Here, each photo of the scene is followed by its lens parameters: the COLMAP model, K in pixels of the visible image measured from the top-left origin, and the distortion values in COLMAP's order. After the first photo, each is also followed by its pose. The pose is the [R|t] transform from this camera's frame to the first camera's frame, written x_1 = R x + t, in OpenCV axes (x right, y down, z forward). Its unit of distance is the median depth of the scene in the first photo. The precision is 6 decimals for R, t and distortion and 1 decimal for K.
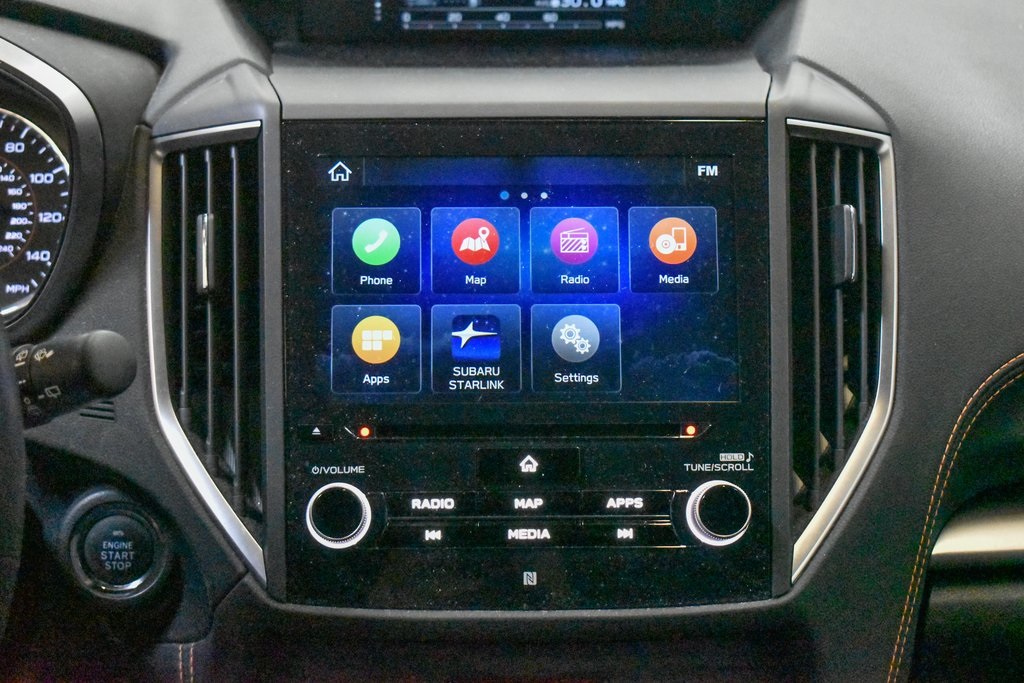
lens RADIAL K [[1976.9, 0, 503.5], [0, 1976.9, 336.3], [0, 0, 1]] dist [-0.041936, 0.000000]
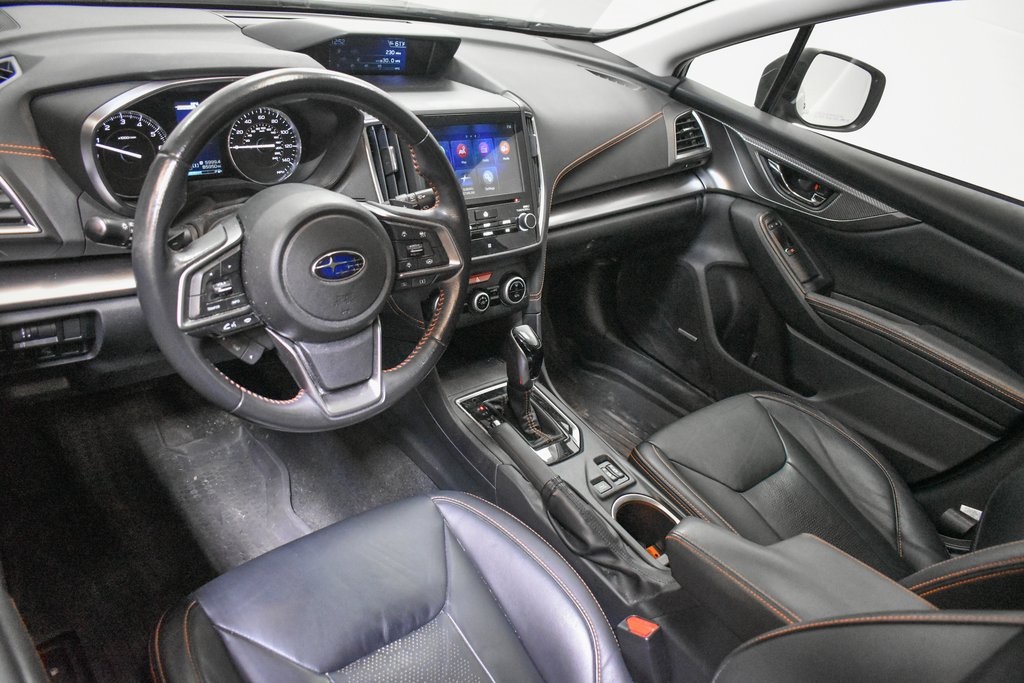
lens RADIAL K [[790.6, 0, 514.5], [0, 790.6, 334.5], [0, 0, 1]] dist [-0.015882, -0.000624]
pose [[0.744582, -0.202763, 0.635991, -0.877542], [0.037802, 0.964030, 0.263091, -0.097315], [-0.666459, -0.171851, 0.725465, -0.112285]]
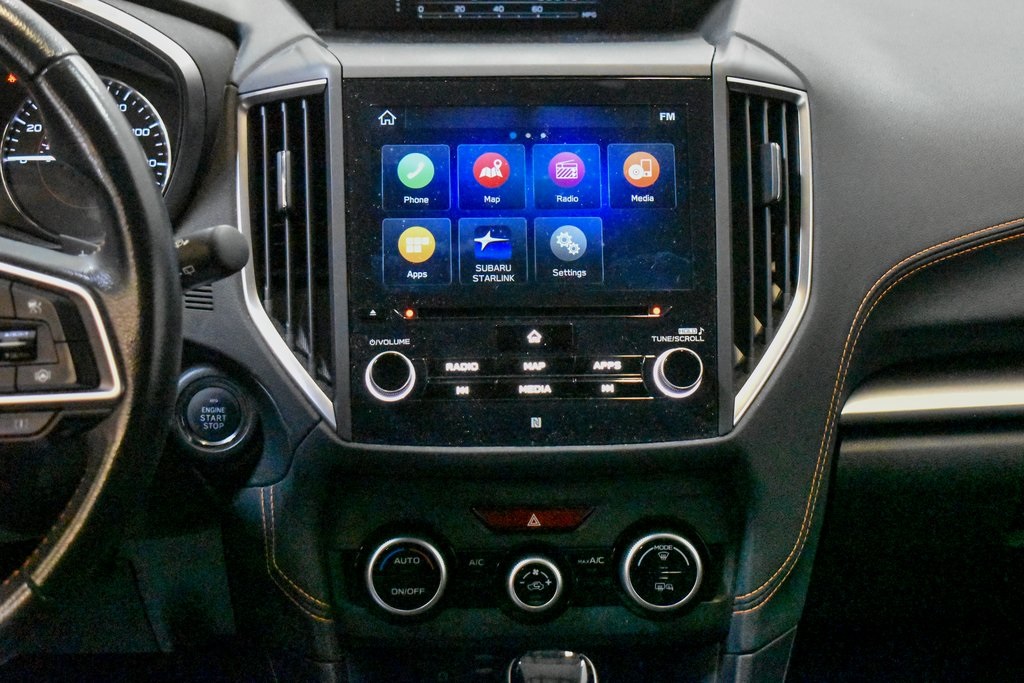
lens RADIAL K [[1976.9, 0, 516.0], [0, 1976.9, 344.9], [0, 0, 1]] dist [-0.041936, 0.000000]
pose [[0.999401, -0.006810, 0.033919, -0.042830], [0.007171, 0.999919, -0.010527, 0.081201], [-0.033844, 0.010764, 0.999369, -0.308066]]
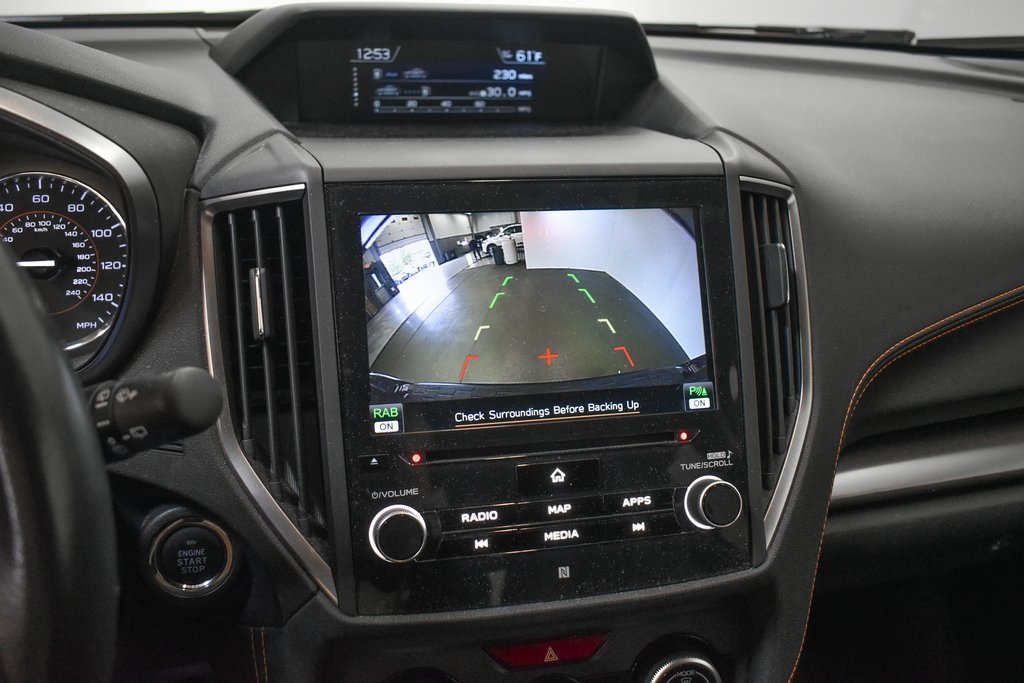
lens RADIAL K [[876.0, 0, 506.3], [0, 876.0, 337.2], [0, 0, 1]] dist [-0.016991, -0.009992]
pose [[0.981081, -0.047564, 0.187664, -0.107496], [0.033232, 0.996337, 0.078792, -0.057514], [-0.190724, -0.071065, 0.979068, 0.484884]]
